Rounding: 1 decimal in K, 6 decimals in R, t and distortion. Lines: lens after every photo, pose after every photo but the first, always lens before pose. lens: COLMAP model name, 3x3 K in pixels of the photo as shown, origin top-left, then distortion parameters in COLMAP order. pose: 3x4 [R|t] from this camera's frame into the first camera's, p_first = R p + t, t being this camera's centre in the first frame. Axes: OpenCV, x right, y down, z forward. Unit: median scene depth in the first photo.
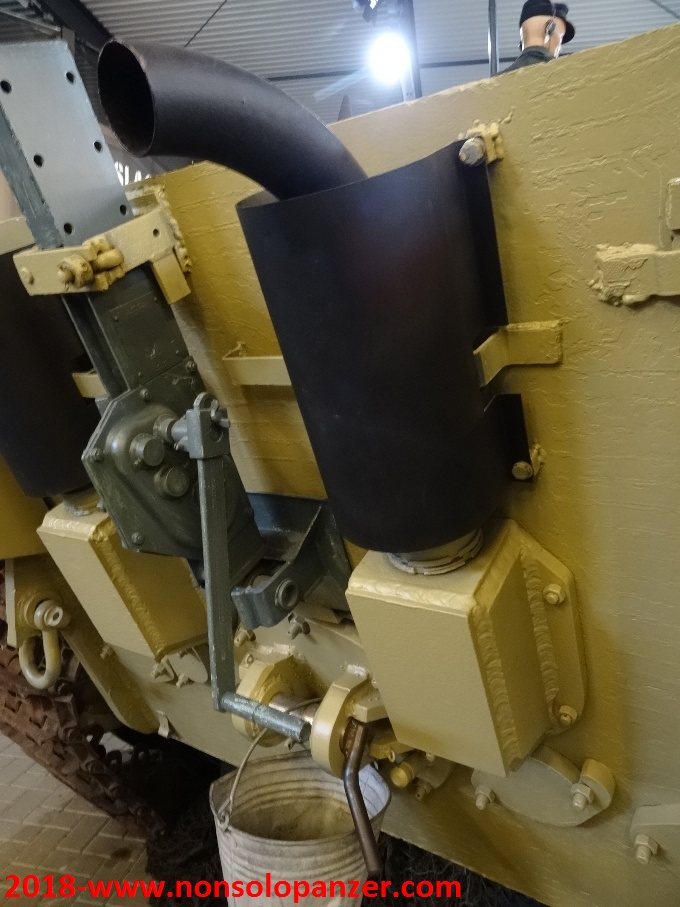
lens RADIAL K [[645.4, 0, 336.9], [0, 645.4, 453.1], [0, 0, 1]] dist [-0.002856, 0.003538]
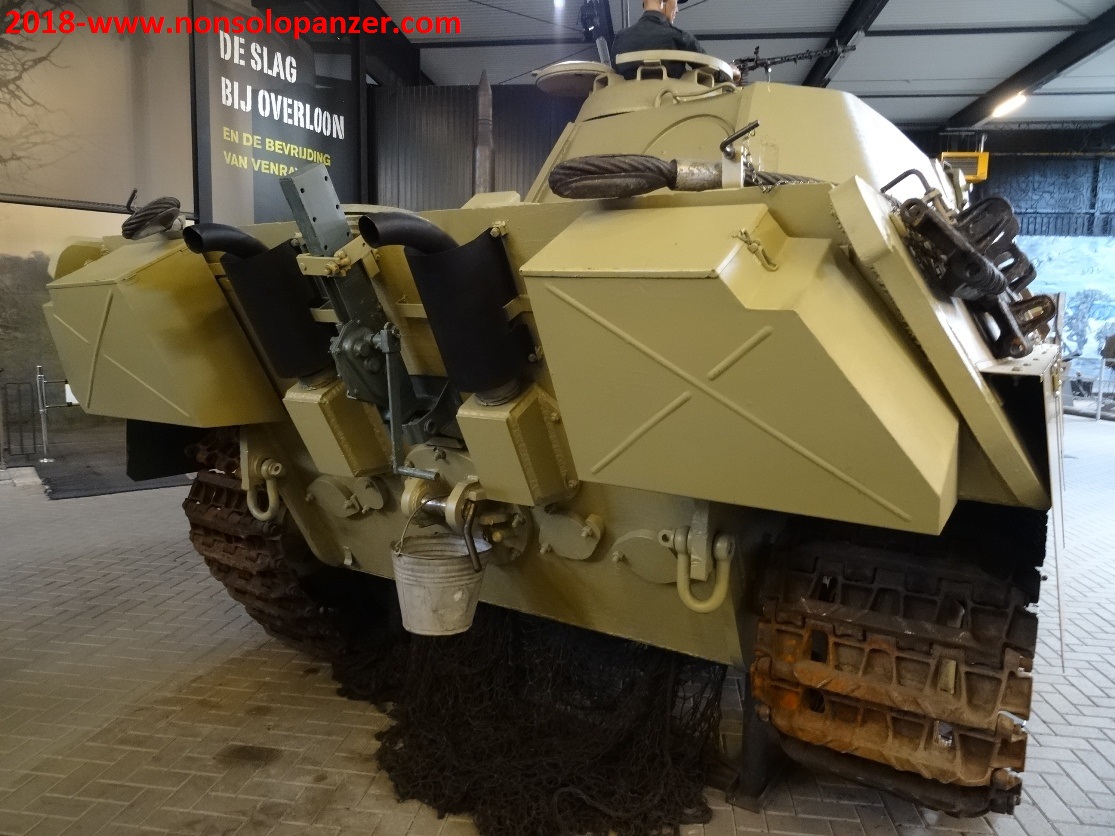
lens RADIAL K [[793.5, 0, 561.2], [0, 793.5, 416.6], [0, 0, 1]] dist [-0.002856, 0.003538]
pose [[0.998377, -0.002886, 0.056875, 0.170766], [-0.000131, 0.998596, 0.052968, 0.063334], [-0.056948, -0.052890, 0.996975, -1.322231]]
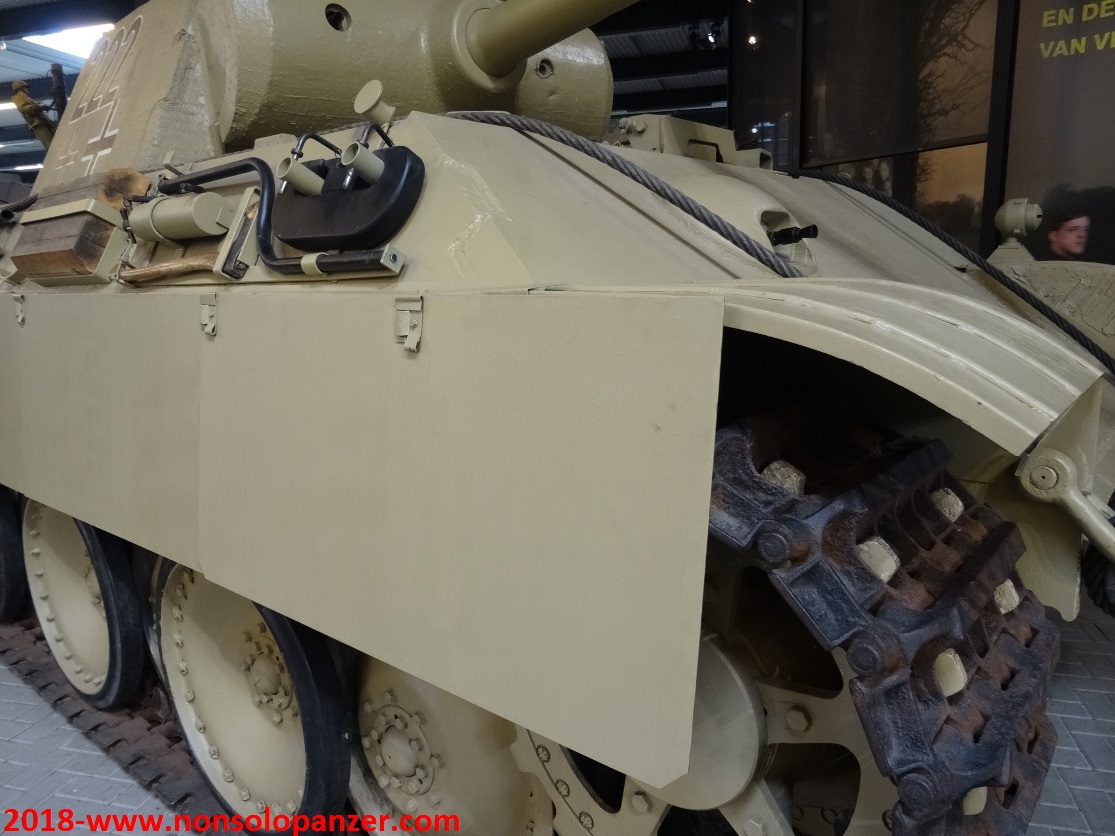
lens RADIAL K [[793.5, 0, 558.7], [0, 793.5, 422.9], [0, 0, 1]] dist [-0.002856, 0.003538]
pose [[-0.082406, 0.175929, -0.980948, 5.499967], [-0.030998, 0.983367, 0.178967, -0.234875], [0.996117, 0.045155, -0.075582, 4.903963]]
